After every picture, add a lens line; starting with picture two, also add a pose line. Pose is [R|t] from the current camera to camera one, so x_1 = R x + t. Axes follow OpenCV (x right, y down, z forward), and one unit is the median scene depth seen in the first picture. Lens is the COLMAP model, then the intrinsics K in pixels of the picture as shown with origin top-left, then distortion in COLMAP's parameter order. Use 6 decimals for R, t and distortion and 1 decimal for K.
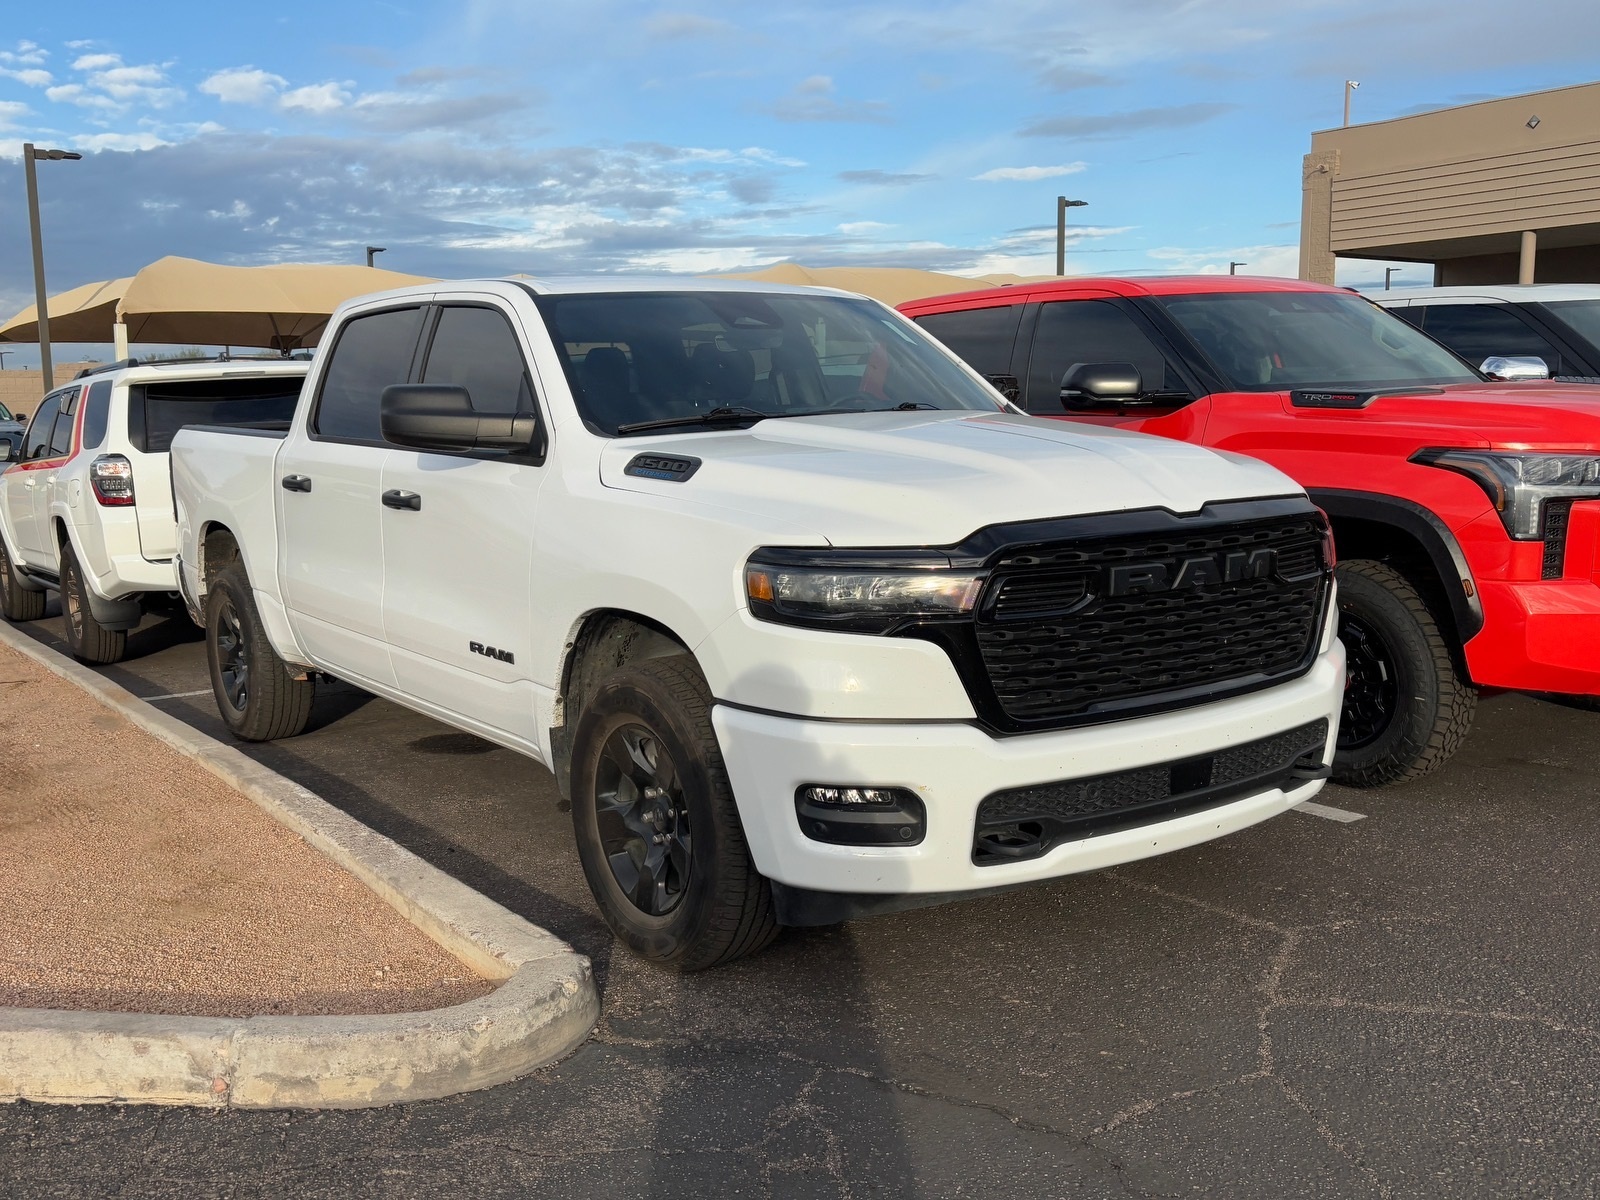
lens RADIAL K [[1528.7, 0, 798.2], [0, 1528.7, 595.9], [0, 0, 1]] dist [0.024582, 0.000000]
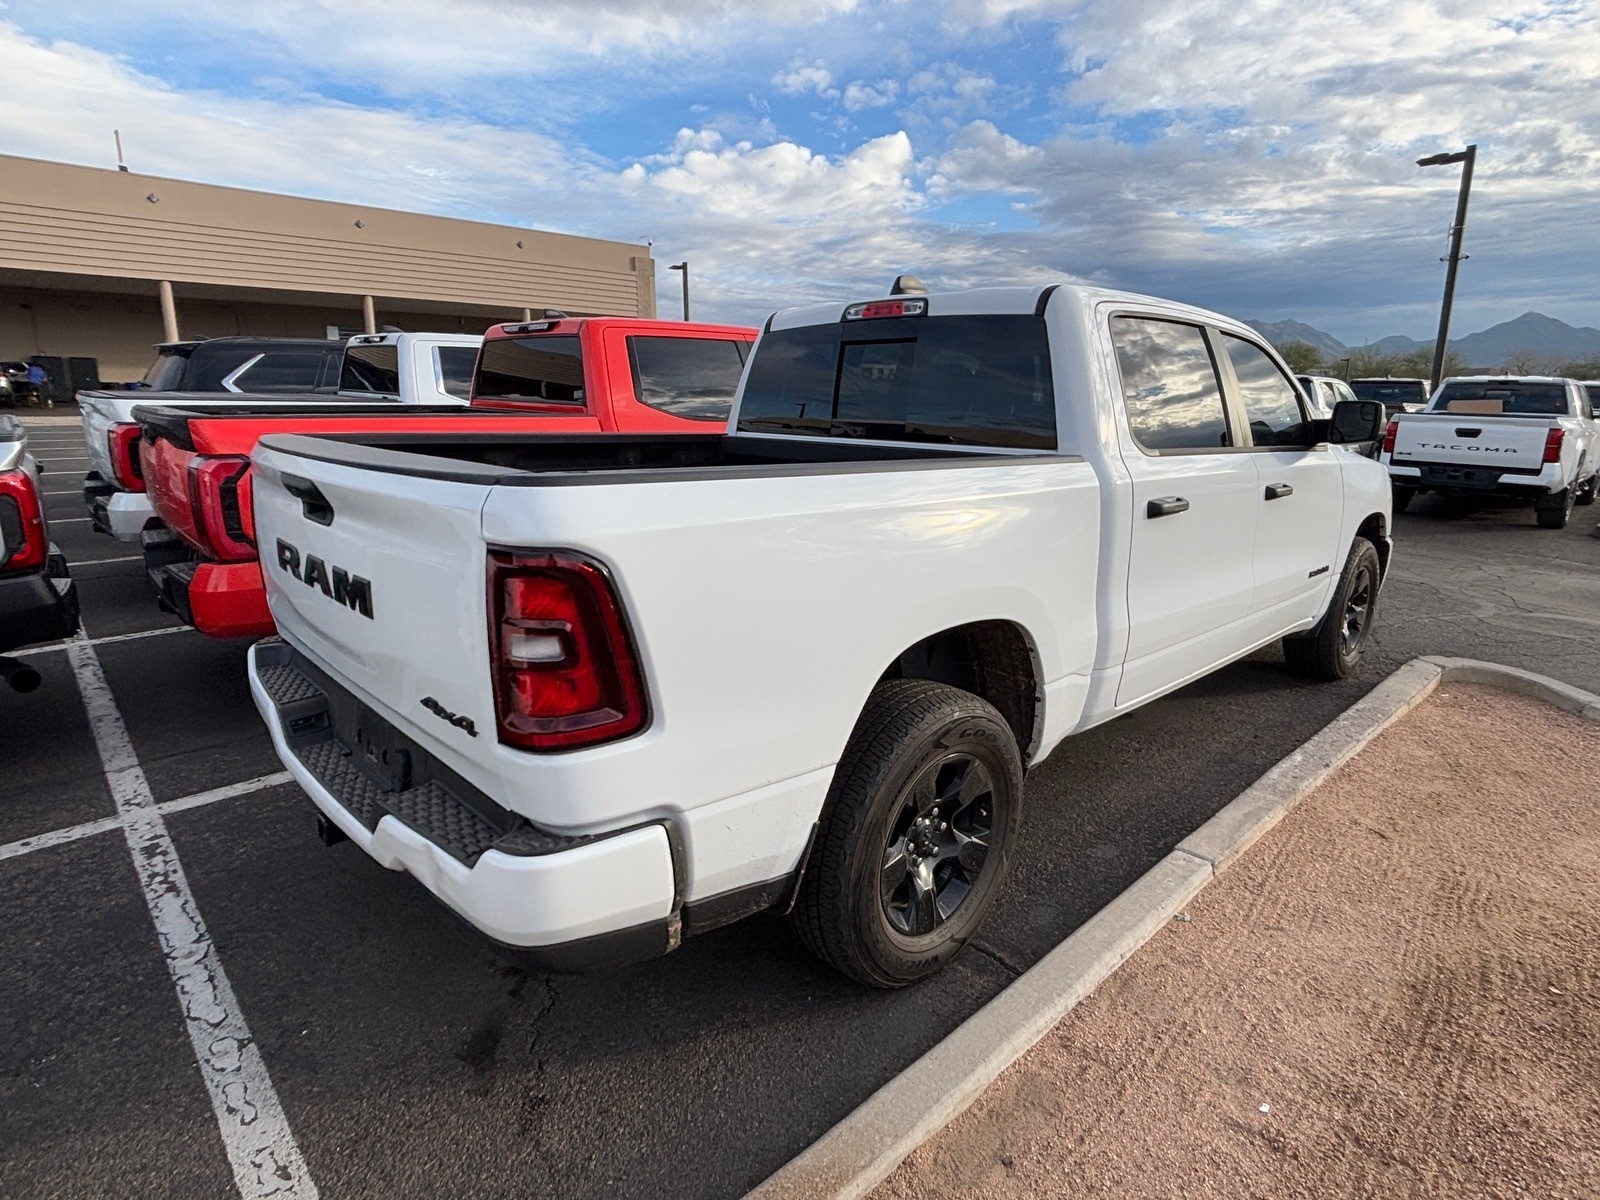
lens RADIAL K [[845.0, 0, 798.5], [0, 845.0, 598.1], [0, 0, 1]] dist [0.000533, 0.000101]
pose [[-0.111677, -0.217981, 0.969542, -0.838522], [0.129238, 0.964174, 0.231661, -0.174526], [-0.985305, 0.151172, -0.079505, 1.352969]]
